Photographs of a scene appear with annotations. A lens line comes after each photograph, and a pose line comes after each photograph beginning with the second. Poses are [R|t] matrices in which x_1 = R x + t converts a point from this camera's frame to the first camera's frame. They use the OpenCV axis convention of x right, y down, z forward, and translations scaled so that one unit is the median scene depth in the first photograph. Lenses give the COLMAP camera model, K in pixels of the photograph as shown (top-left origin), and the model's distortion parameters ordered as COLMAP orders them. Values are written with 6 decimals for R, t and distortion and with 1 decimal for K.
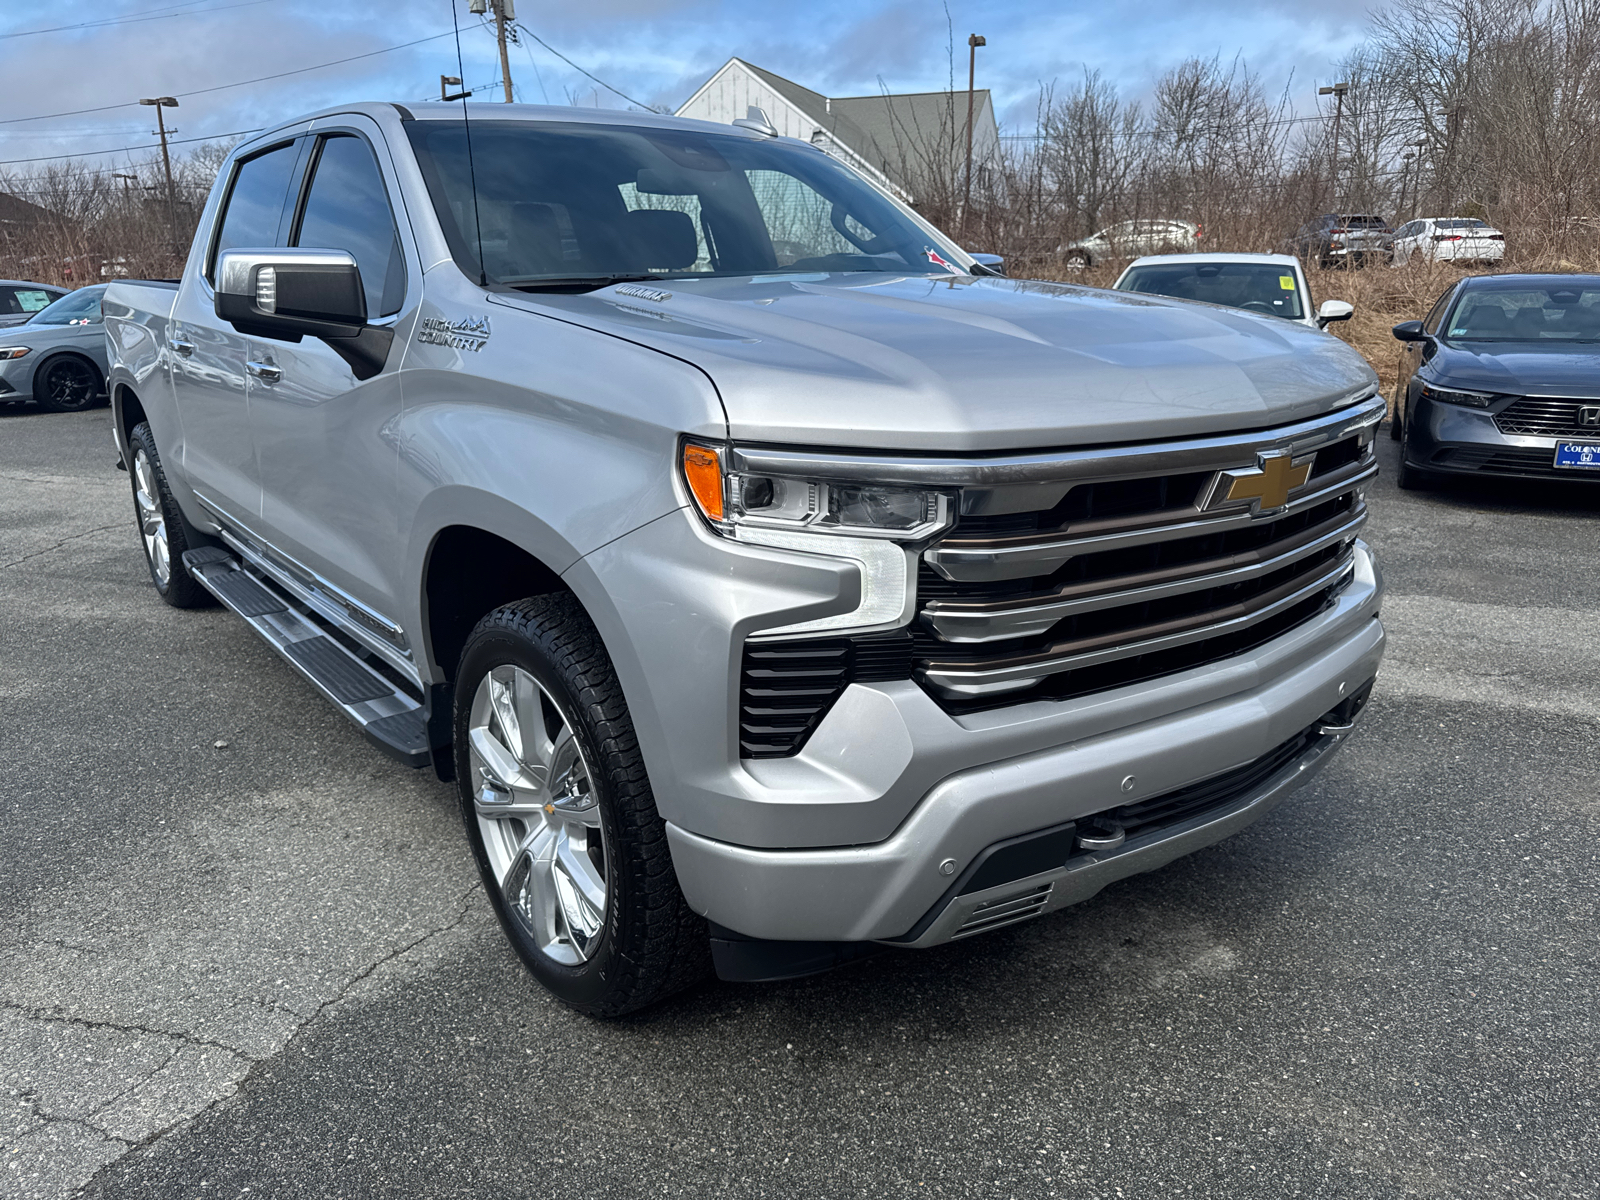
lens RADIAL K [[1127.9, 0, 807.5], [0, 1127.9, 612.2], [0, 0, 1]] dist [0.076034, -0.087319]
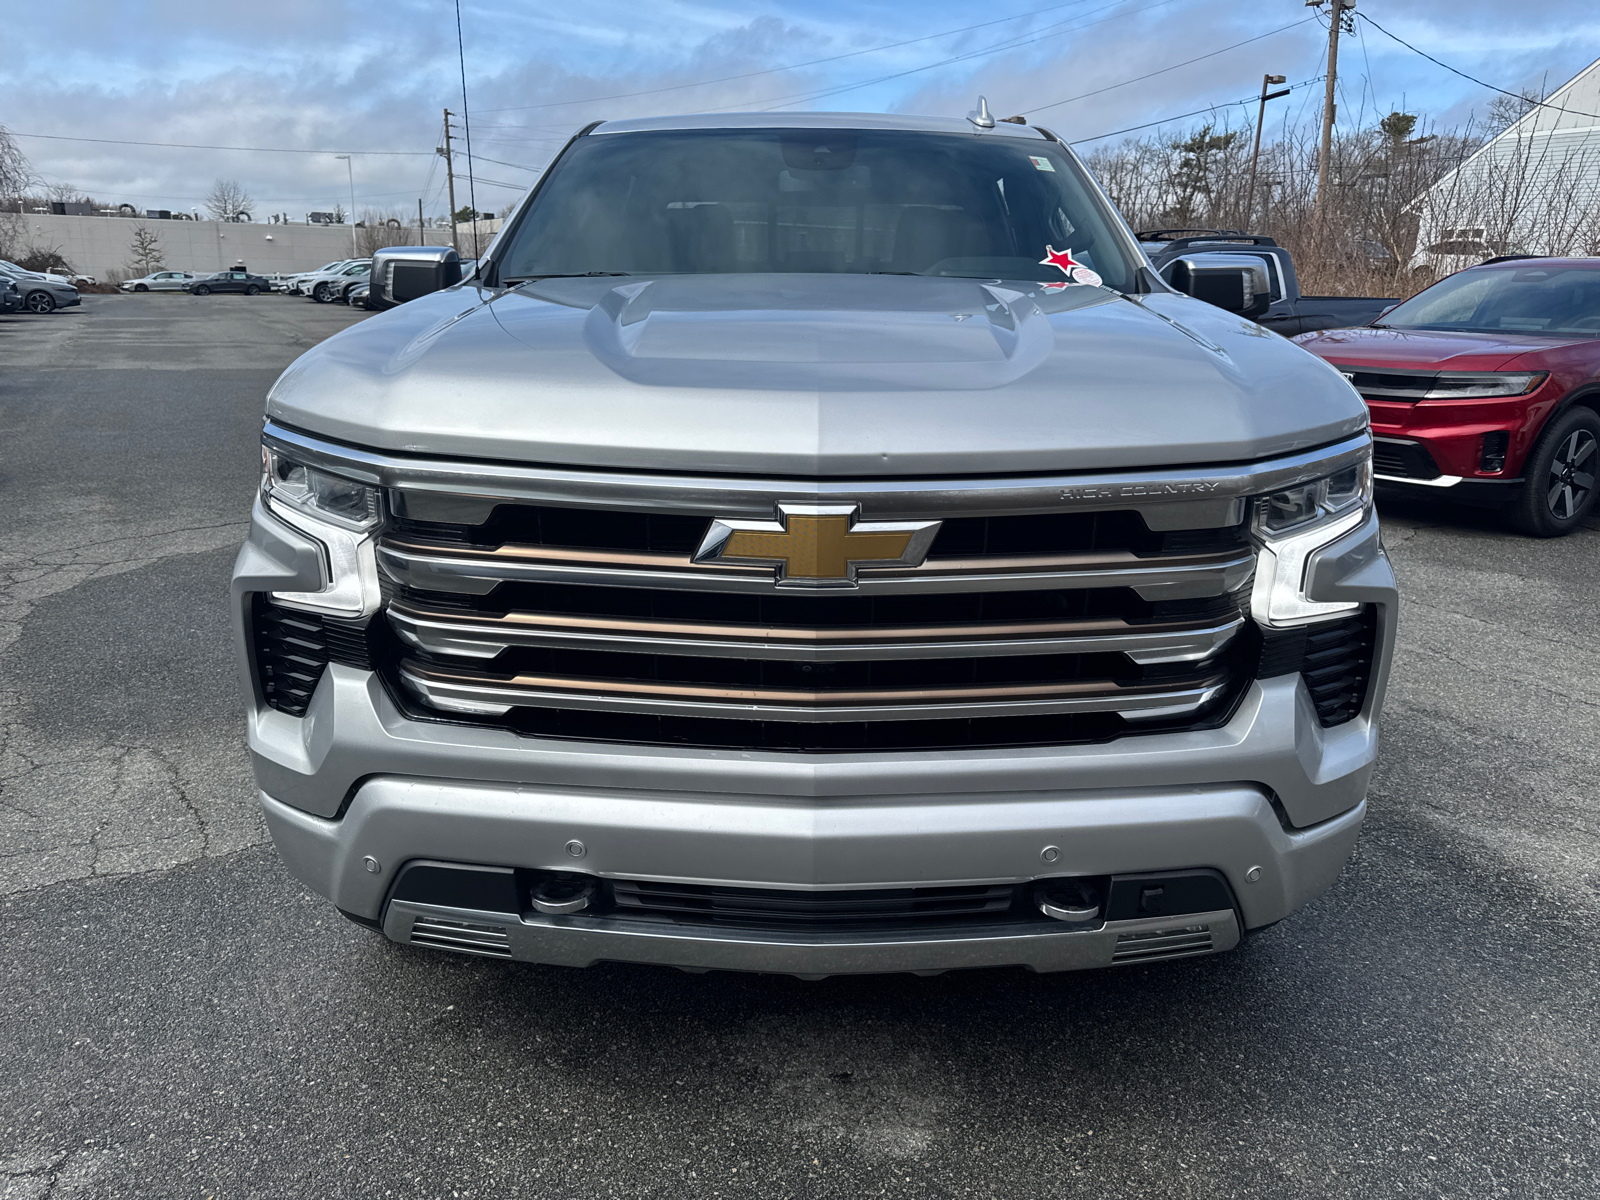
lens RADIAL K [[1140.1, 0, 812.8], [0, 1140.1, 613.1], [0, 0, 1]] dist [0.009693, -0.003075]
pose [[0.776748, 0.196024, -0.598529, 0.896041], [-0.196983, 0.978266, 0.064753, -0.120319], [0.598214, 0.067603, 0.798480, 0.375597]]
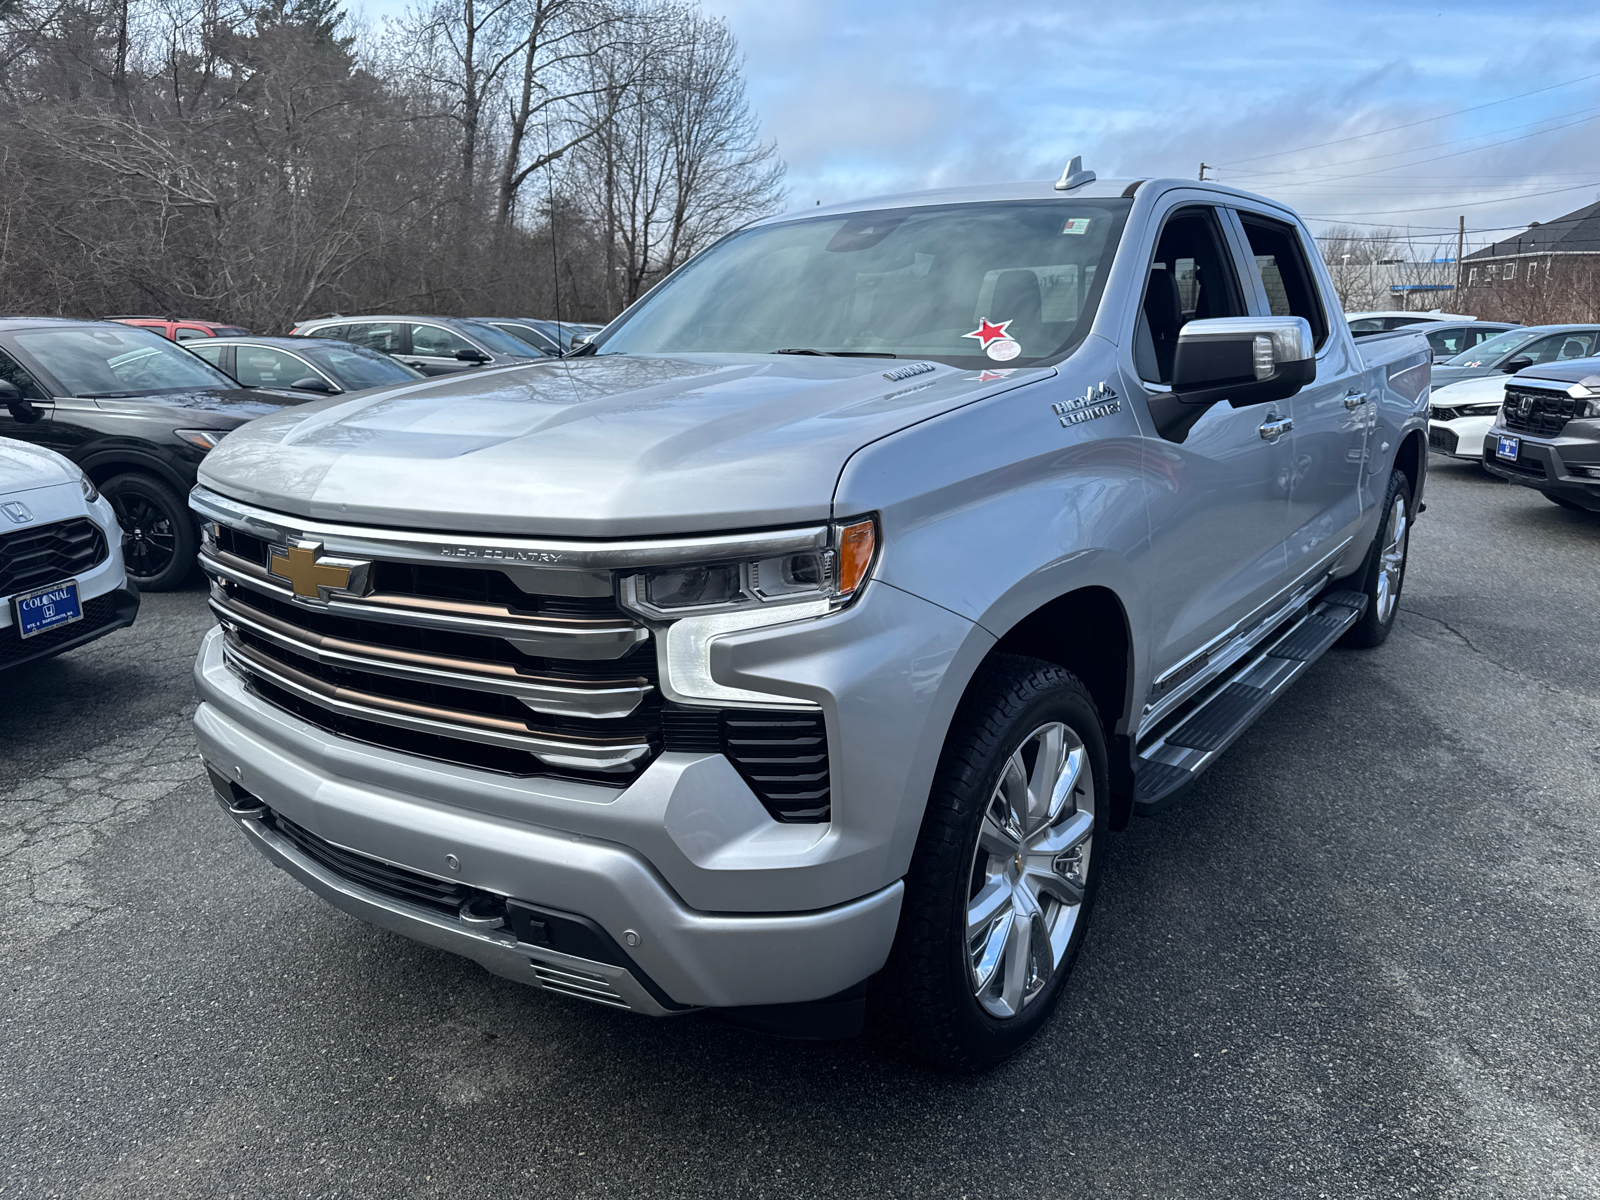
lens RADIAL K [[1127.9, 0, 807.5], [0, 1127.9, 612.2], [0, 0, 1]] dist [0.076034, -0.087319]
pose [[0.254615, 0.241029, -0.936523, 1.512595], [-0.264810, 0.948802, 0.172194, -0.380017], [0.930079, 0.204157, 0.305406, 1.123721]]
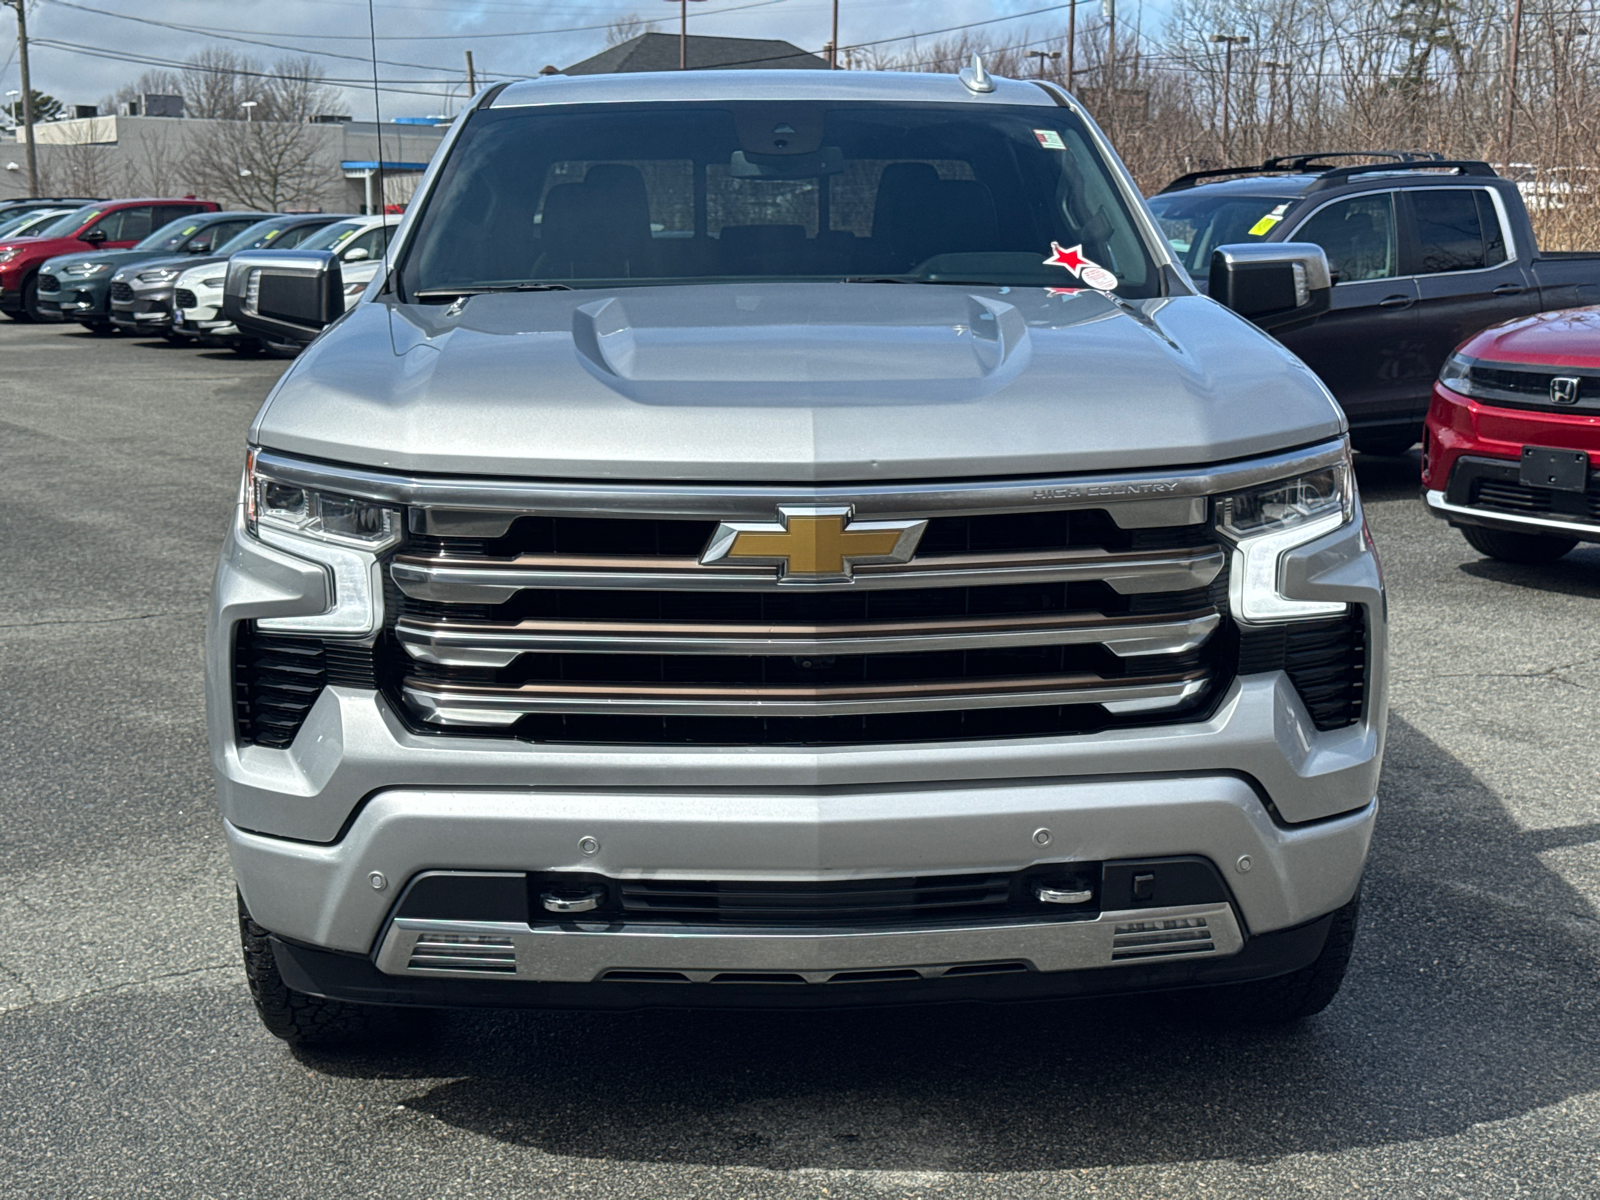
lens RADIAL K [[2248.4, 0, 832.2], [0, 2248.4, 620.6], [0, 0, 1]] dist [0.112264, -0.033240]
pose [[0.807513, 0.109593, -0.579579, 1.443512], [-0.169963, 0.984145, -0.050713, 0.028559], [0.564832, 0.139458, 0.813336, -0.396396]]
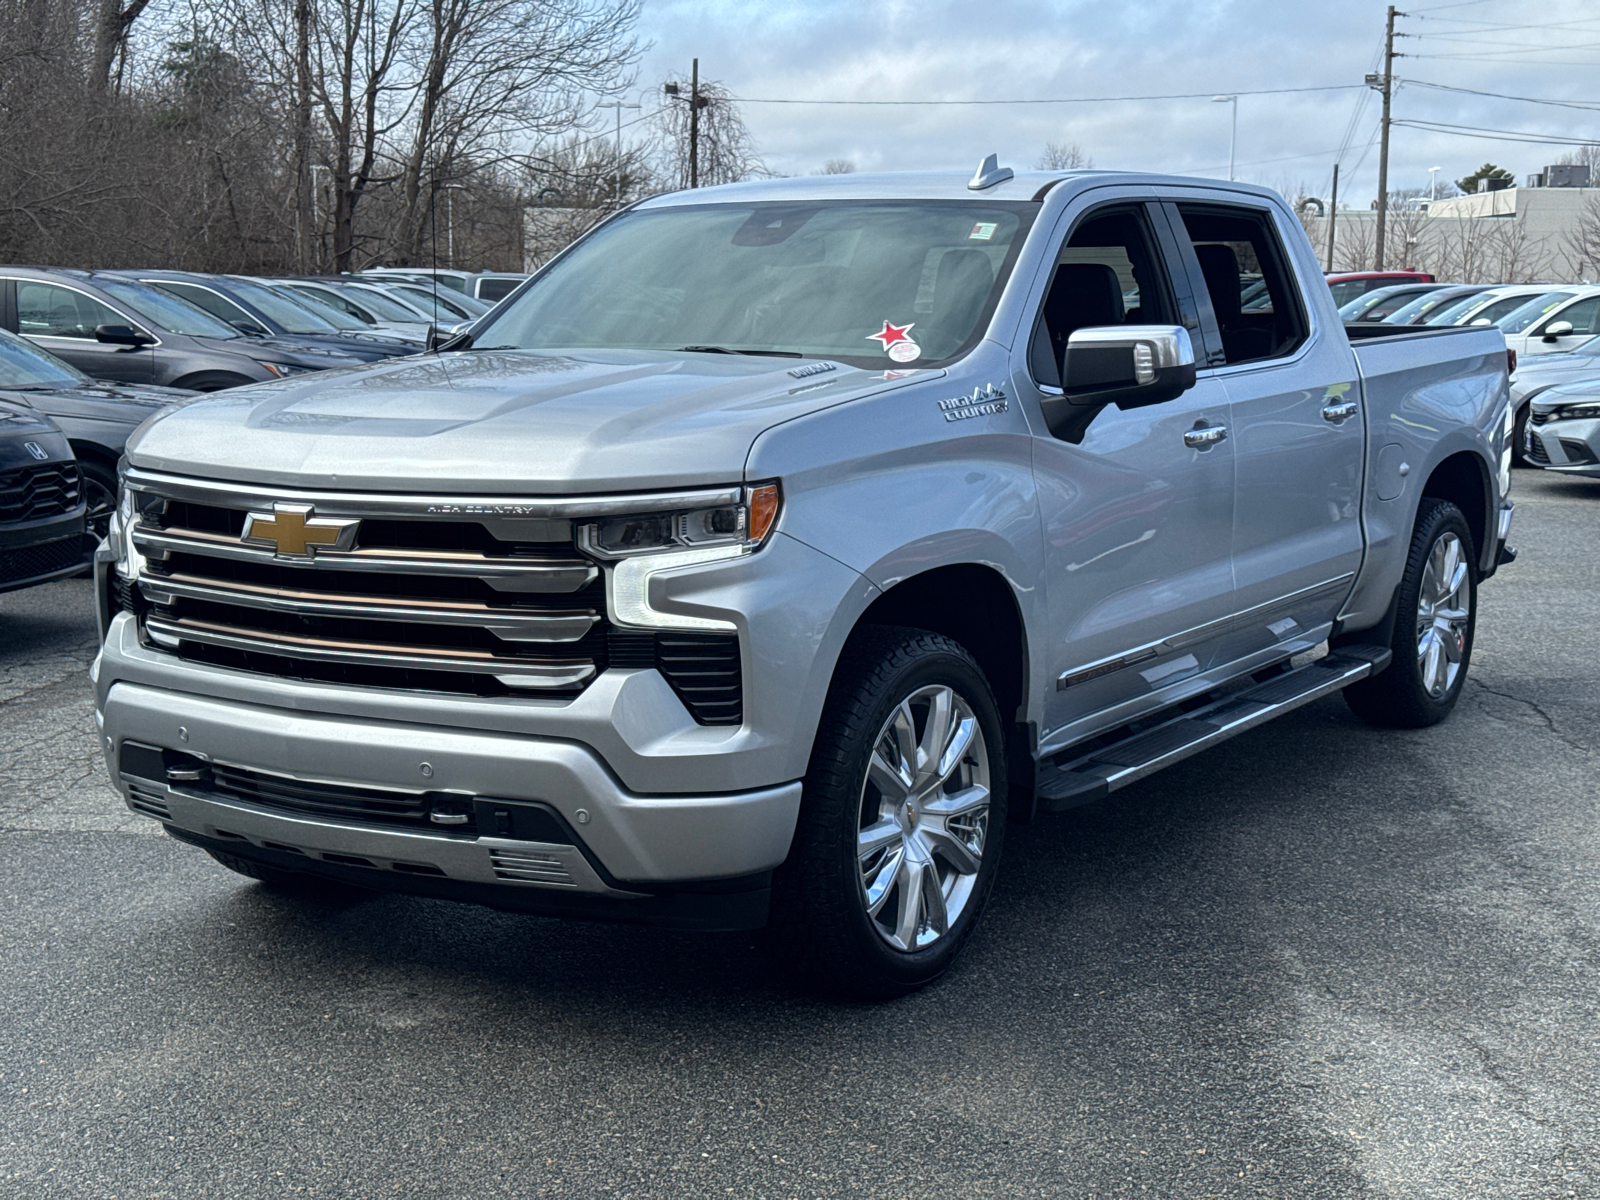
lens RADIAL K [[2248.4, 0, 832.2], [0, 2248.4, 620.6], [0, 0, 1]] dist [0.112264, -0.033240]
pose [[0.321809, 0.149039, -0.935001, 2.873530], [-0.273488, 0.960070, 0.058906, -0.325228], [0.906446, 0.236755, 0.349719, 0.707258]]
